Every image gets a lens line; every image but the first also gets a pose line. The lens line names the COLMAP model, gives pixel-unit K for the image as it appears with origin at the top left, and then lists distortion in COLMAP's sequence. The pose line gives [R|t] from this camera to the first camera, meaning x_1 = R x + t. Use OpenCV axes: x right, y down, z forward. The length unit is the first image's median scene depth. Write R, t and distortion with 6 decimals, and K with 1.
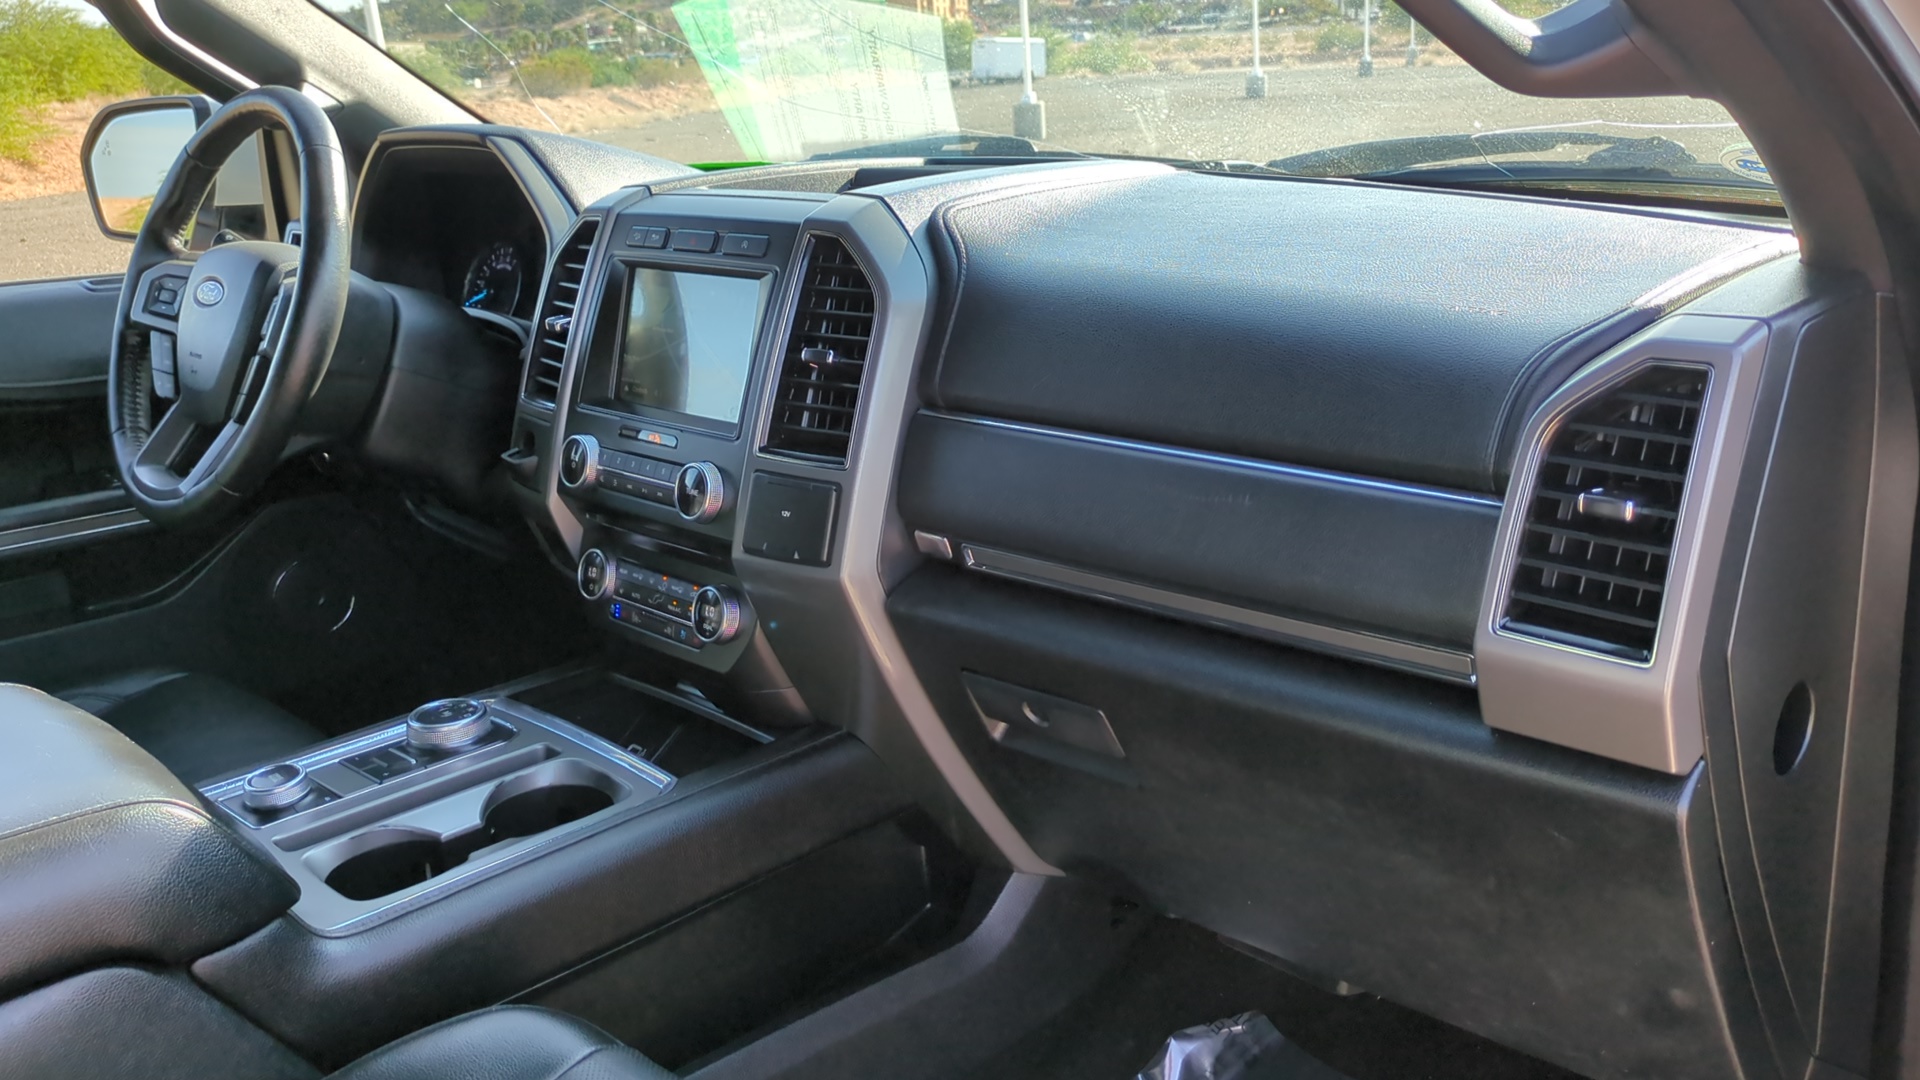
lens RADIAL K [[1638.0, 0, 979.9], [0, 1638.0, 537.2], [0, 0, 1]] dist [0.073249, -0.081216]
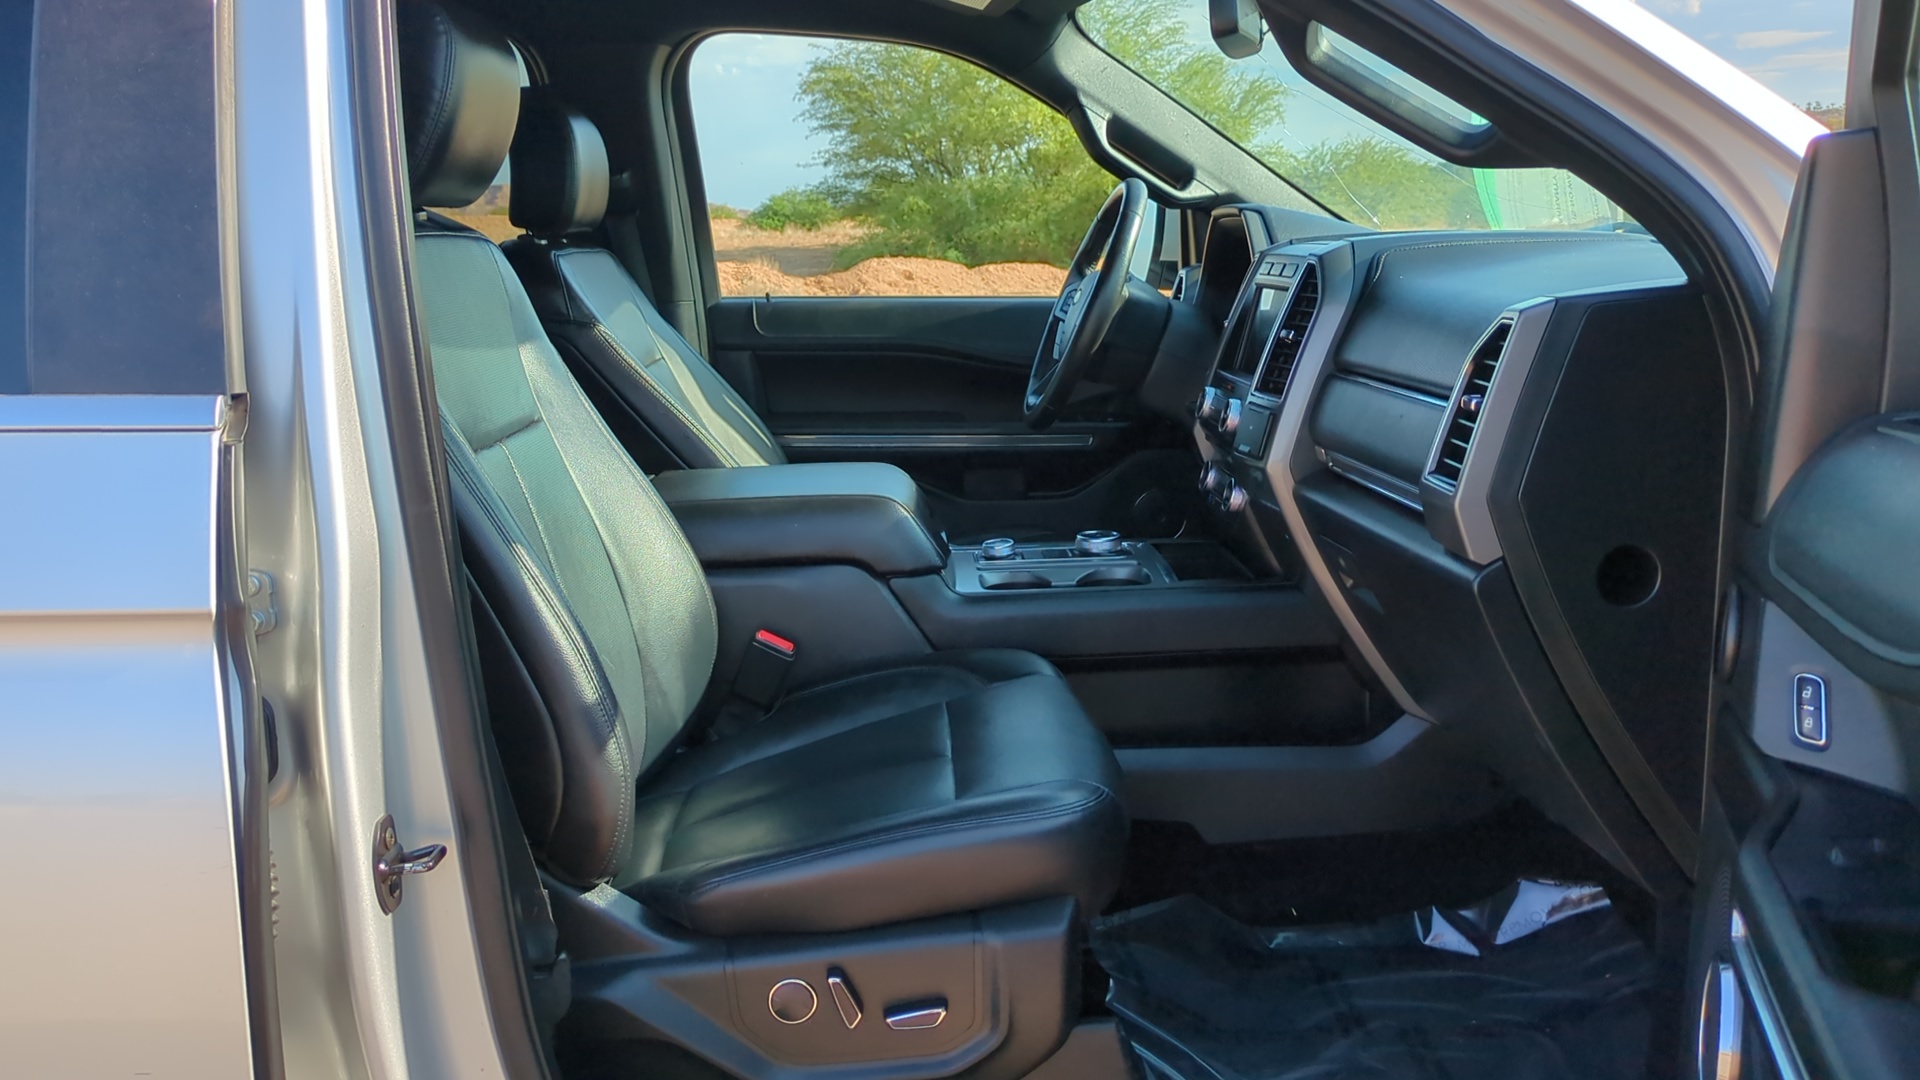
lens RADIAL K [[1638.0, 0, 979.9], [0, 1638.0, 537.2], [0, 0, 1]] dist [0.073249, -0.081216]
pose [[0.740594, 0.144957, -0.656131, 0.668563], [-0.189664, 0.981845, 0.002837, 0.120016], [0.644630, 0.122343, 0.754642, -0.344704]]
